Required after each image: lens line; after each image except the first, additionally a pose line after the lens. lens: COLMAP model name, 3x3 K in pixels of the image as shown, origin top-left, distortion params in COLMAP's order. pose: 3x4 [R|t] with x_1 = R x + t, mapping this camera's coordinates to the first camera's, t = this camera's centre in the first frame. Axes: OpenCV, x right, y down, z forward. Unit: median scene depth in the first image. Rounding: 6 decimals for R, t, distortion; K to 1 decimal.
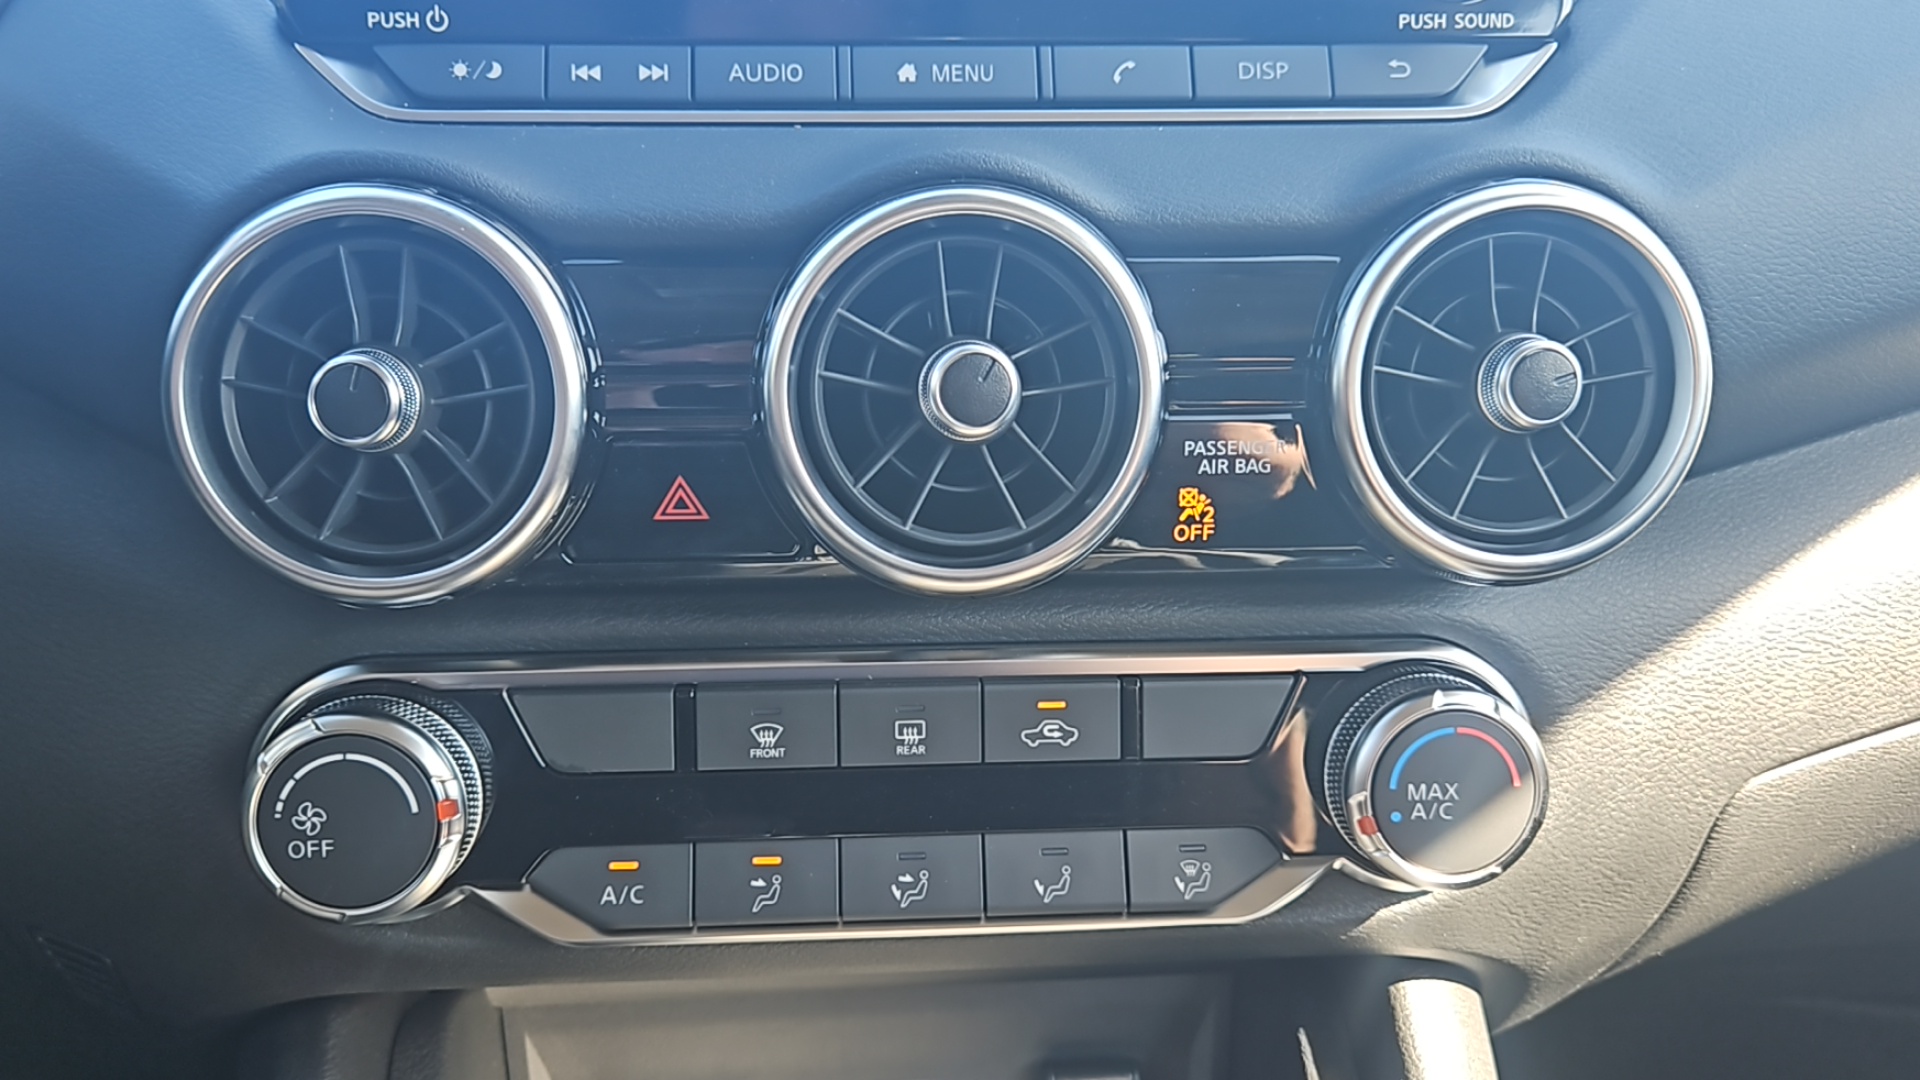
lens RADIAL K [[1643.9, 0, 960.0], [0, 1643.9, 540.0], [0, 0, 1]] dist [0.025140, -0.002512]
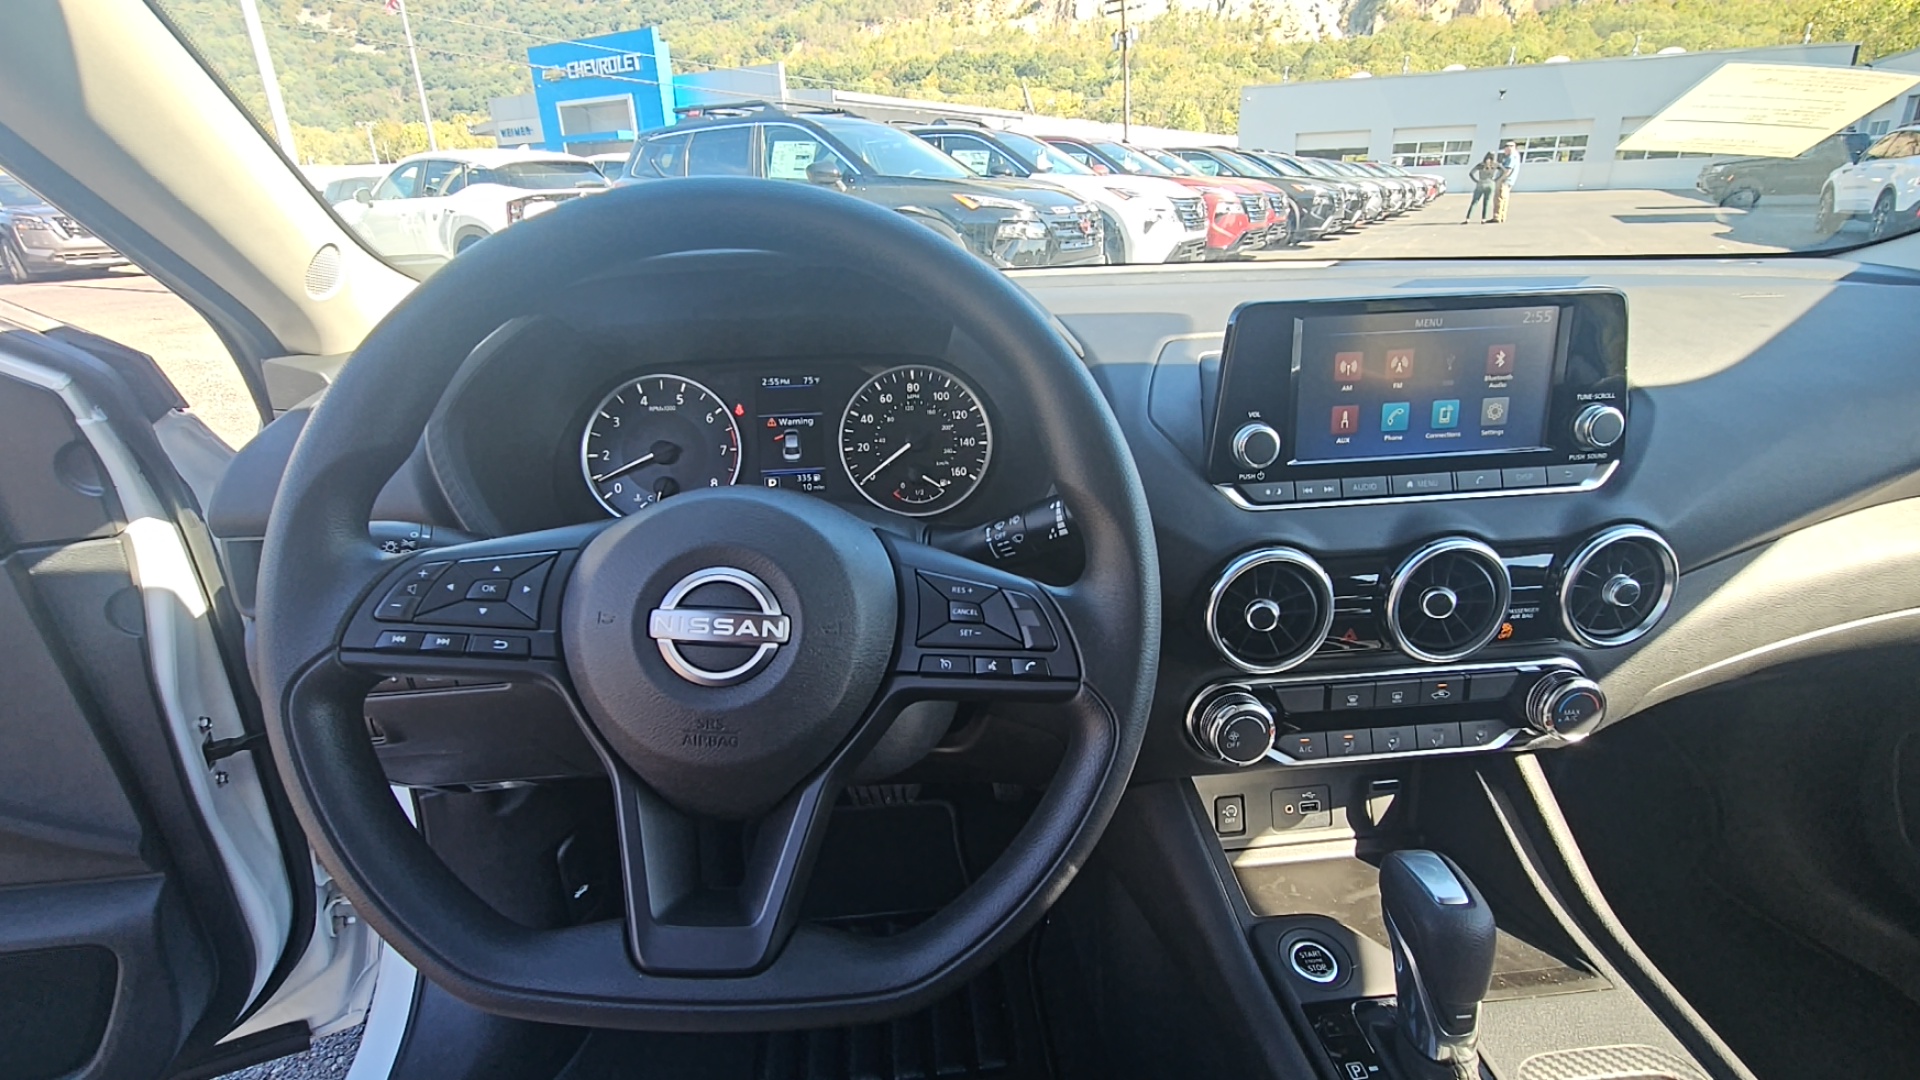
lens RADIAL K [[868.0, 0, 957.8], [0, 868.0, 535.6], [0, 0, 1]] dist [0.013663, -0.007916]
pose [[0.999489, -0.029972, 0.011108, -0.885734], [0.028114, 0.989656, 0.140680, -0.443236], [-0.015209, -0.140296, 0.989993, -0.574076]]
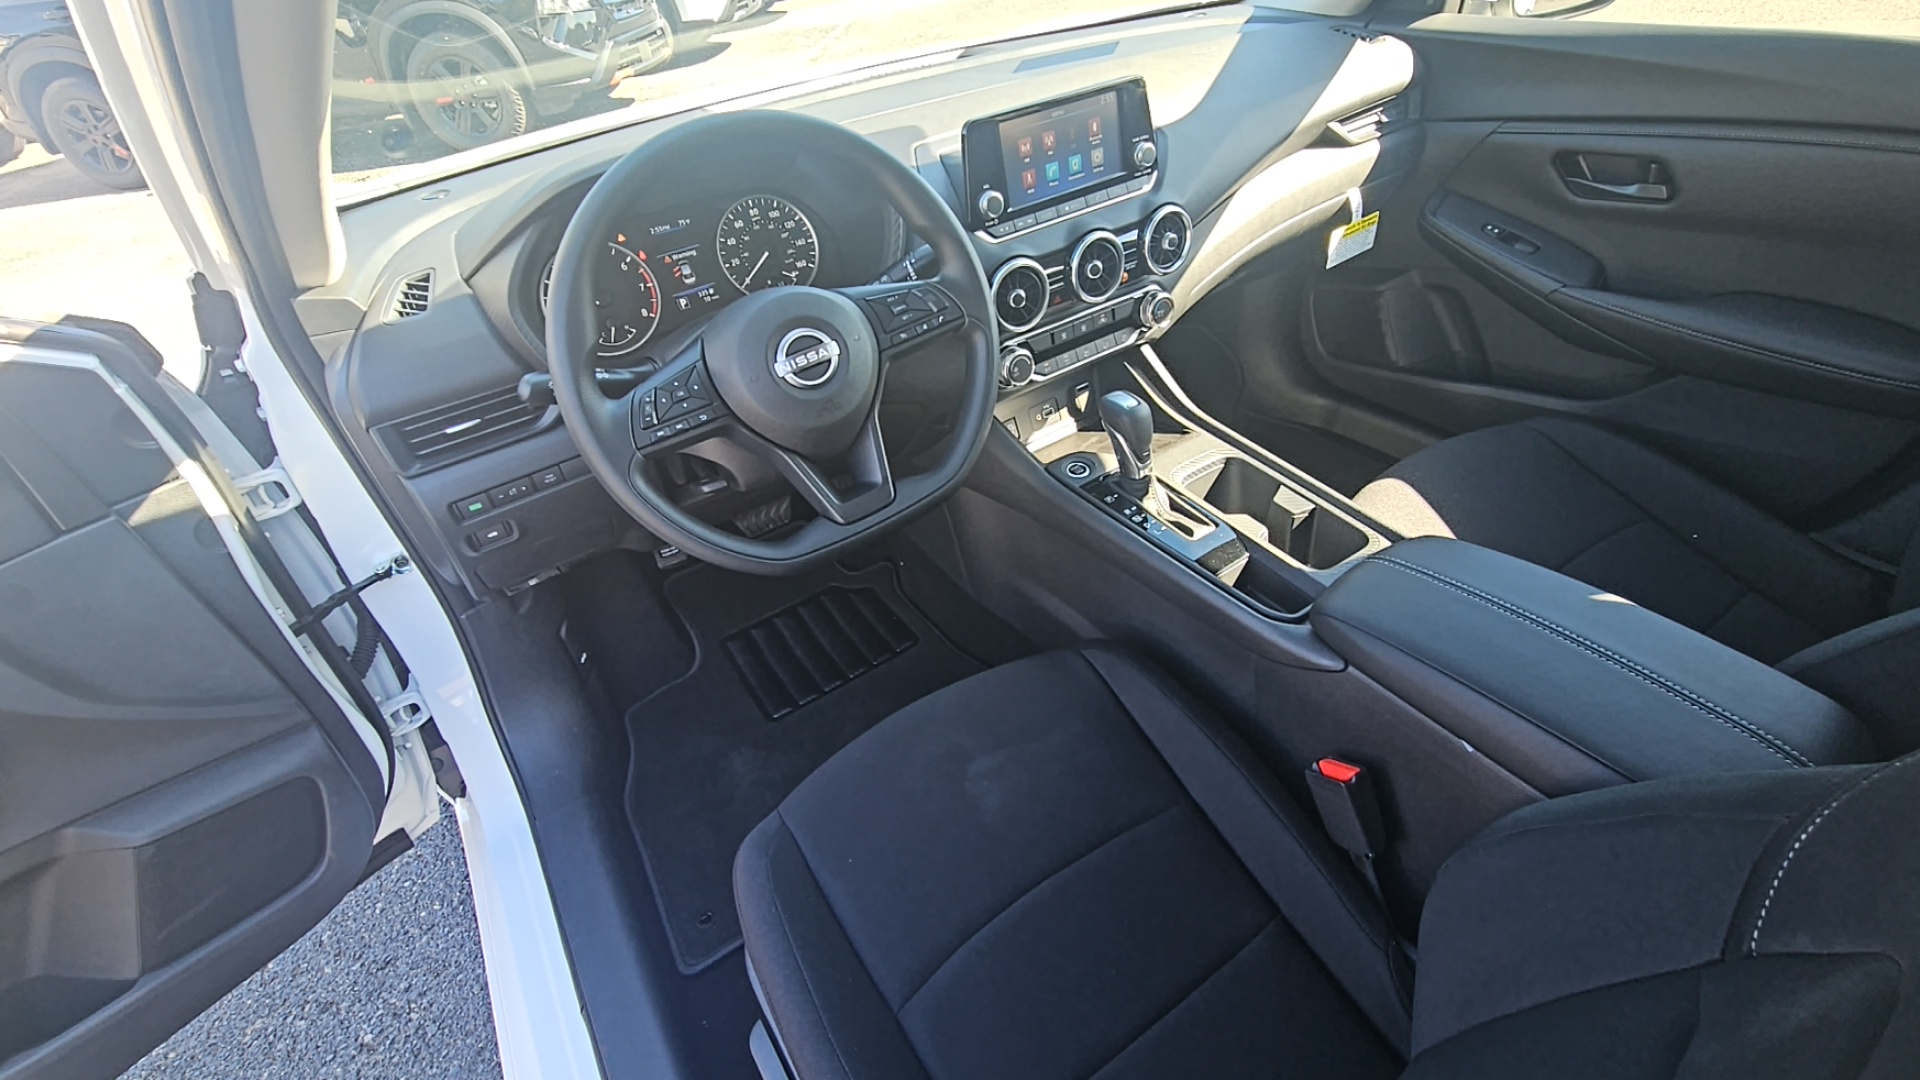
lens RADIAL K [[868.0, 0, 957.8], [0, 868.0, 535.6], [0, 0, 1]] dist [0.013663, -0.007916]
pose [[0.871173, -0.367466, 0.325615, -1.709715], [0.214893, 0.881683, 0.420066, -0.624815], [-0.441450, -0.295978, 0.847065, -1.626954]]
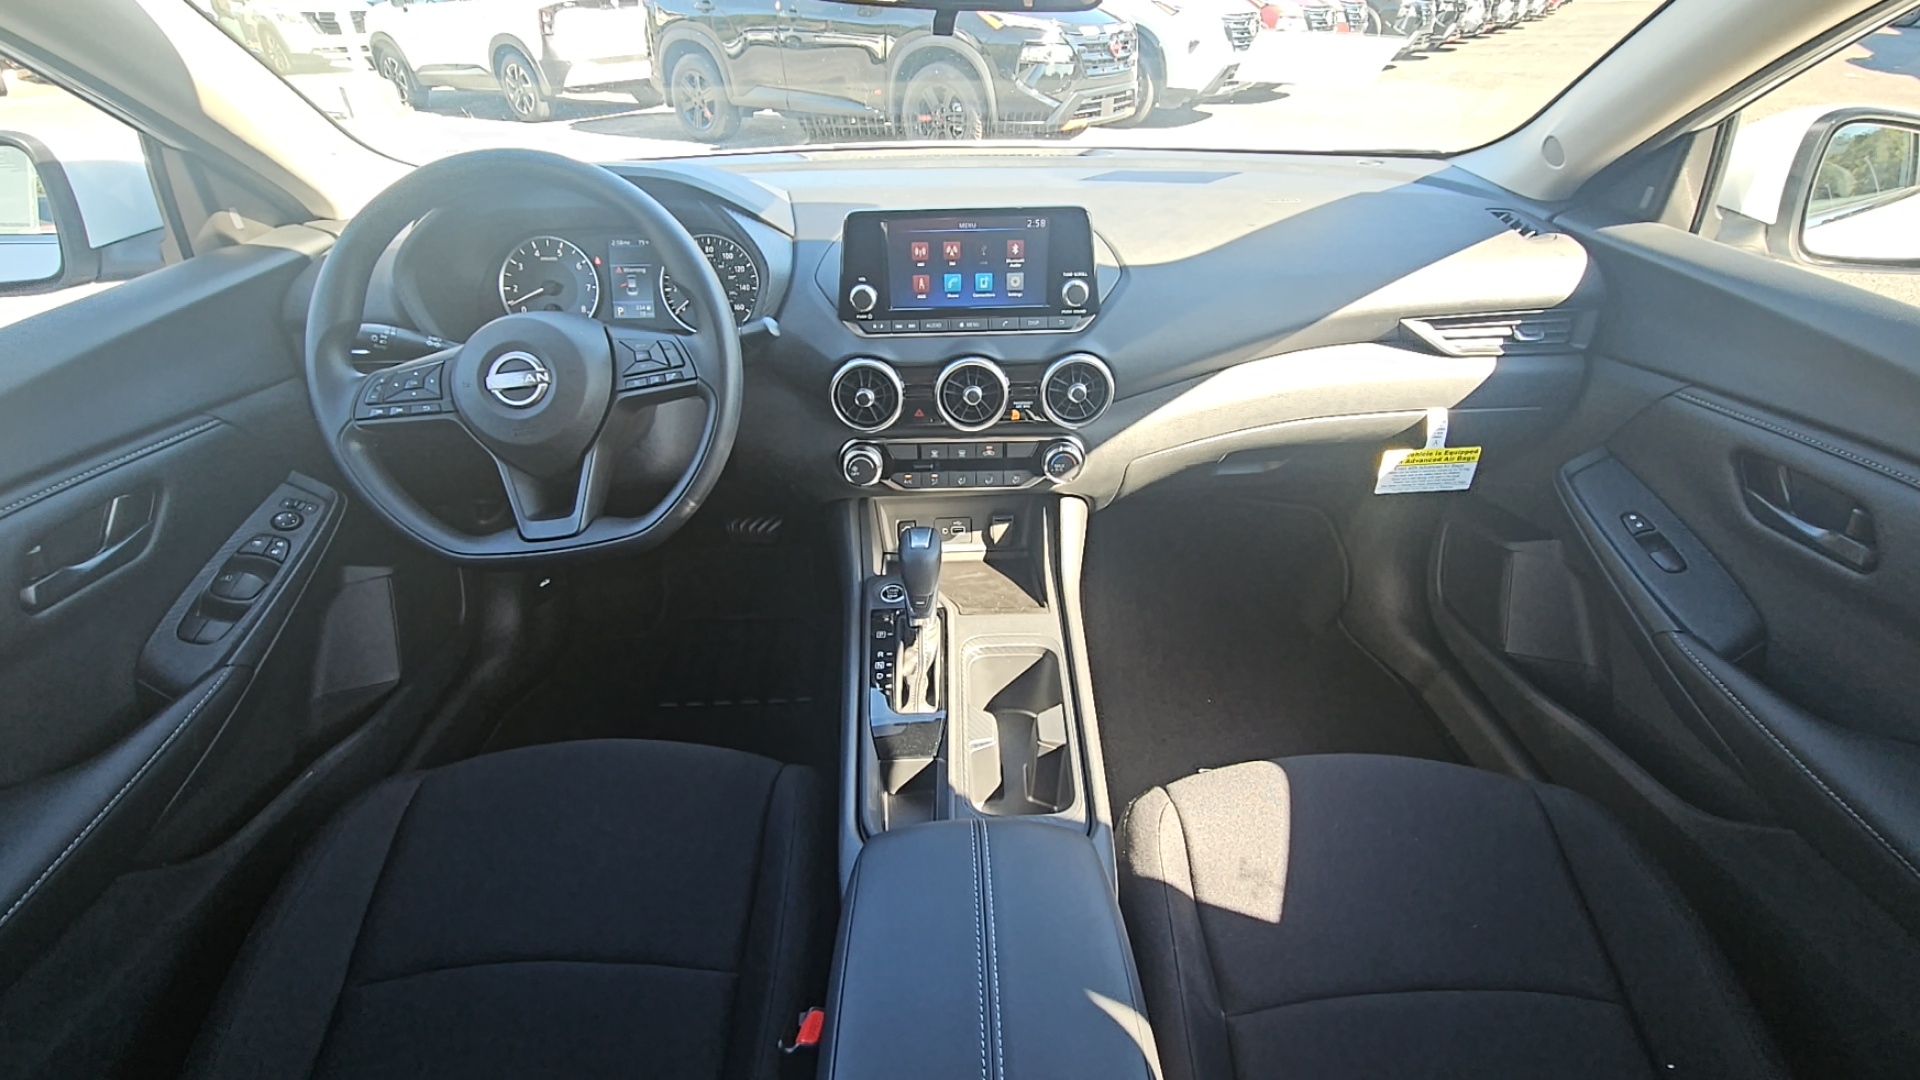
lens RADIAL K [[856.5, 0, 956.8], [0, 856.5, 536.0], [0, 0, 1]] dist [0.021937, -0.013256]
pose [[0.998456, 0.018115, -0.052511, 0.103916], [-0.000079, 0.945796, 0.324762, -0.532252], [0.055548, -0.324256, 0.944337, -1.711182]]
